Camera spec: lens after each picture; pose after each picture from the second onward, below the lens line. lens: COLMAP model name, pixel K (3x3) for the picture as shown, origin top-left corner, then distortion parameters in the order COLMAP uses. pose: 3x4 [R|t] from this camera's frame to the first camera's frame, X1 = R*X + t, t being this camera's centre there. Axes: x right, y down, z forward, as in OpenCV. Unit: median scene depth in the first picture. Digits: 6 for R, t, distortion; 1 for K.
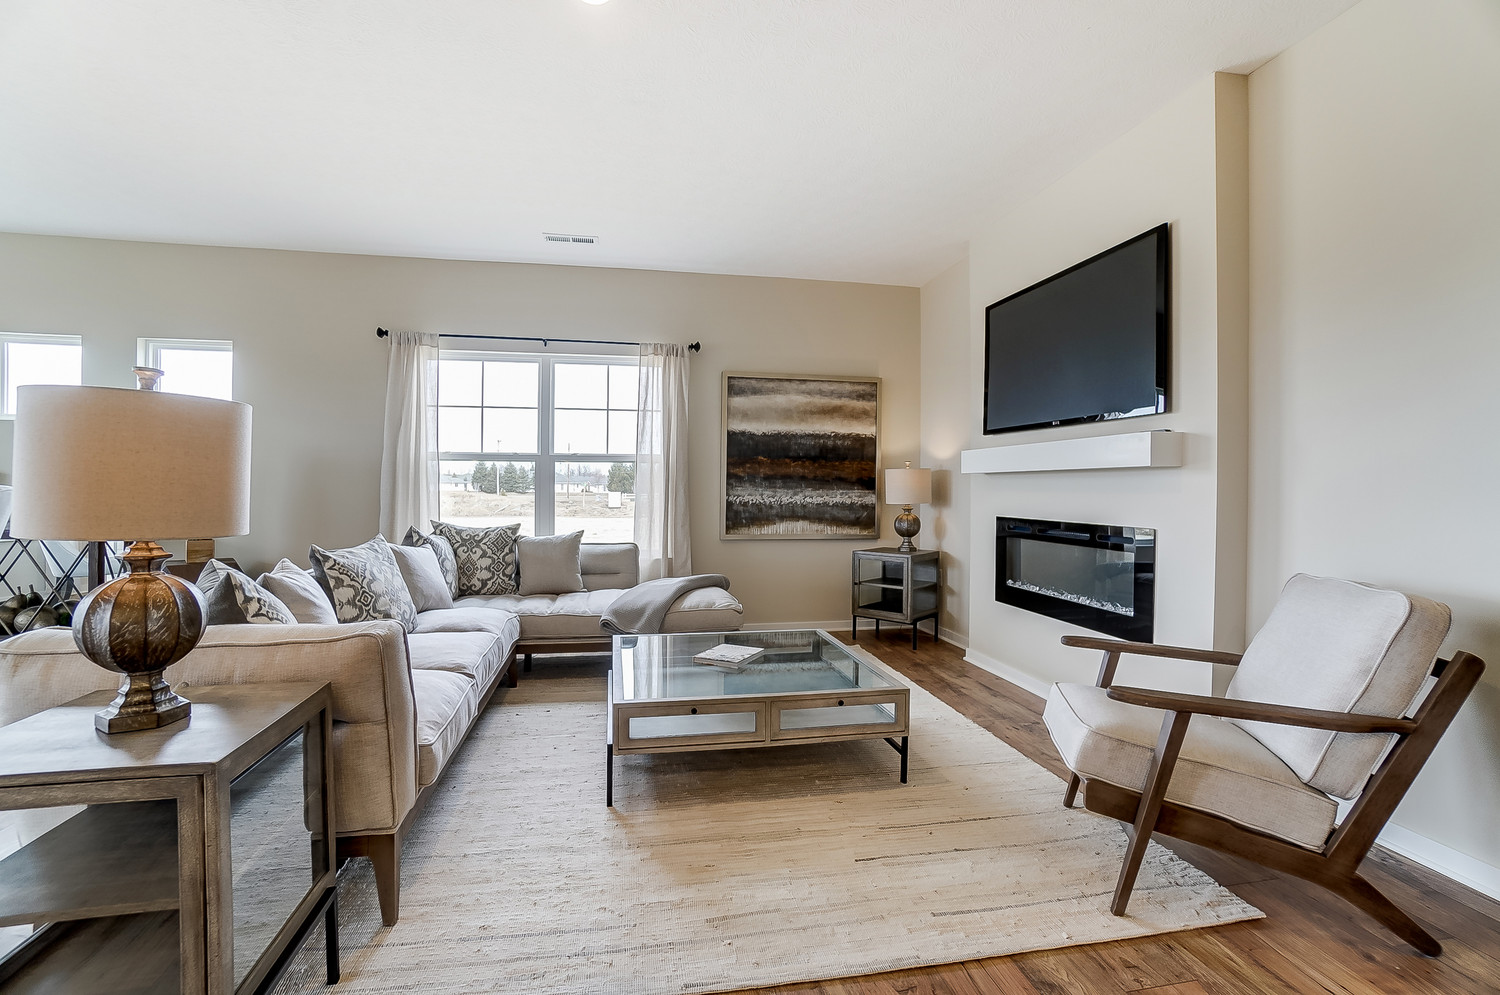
lens RADIAL K [[673.6, 0, 743.5], [0, 673.6, 486.2], [0, 0, 1]] dist [-0.032107, 0.000098]
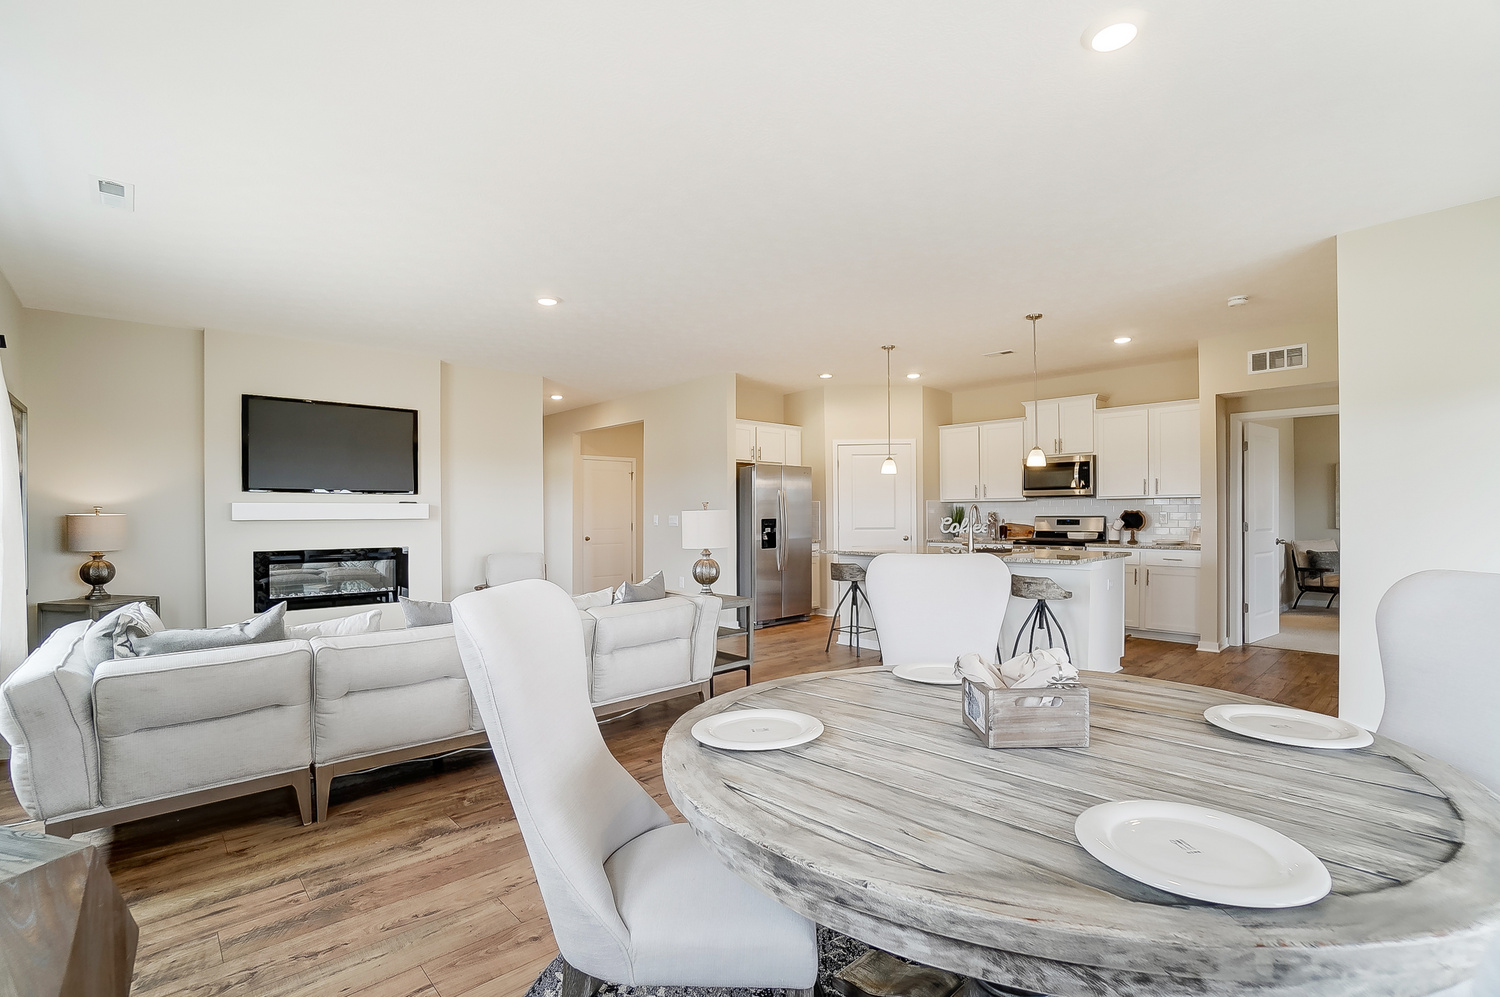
lens RADIAL K [[669.7, 0, 719.3], [0, 669.7, 519.8], [0, 0, 1]] dist [-0.018120, 0.000240]
pose [[-0.511493, -0.012601, 0.859195, -1.018735], [-0.002397, 0.999910, 0.013237, -0.031423], [-0.859284, 0.004712, -0.511477, 0.708414]]
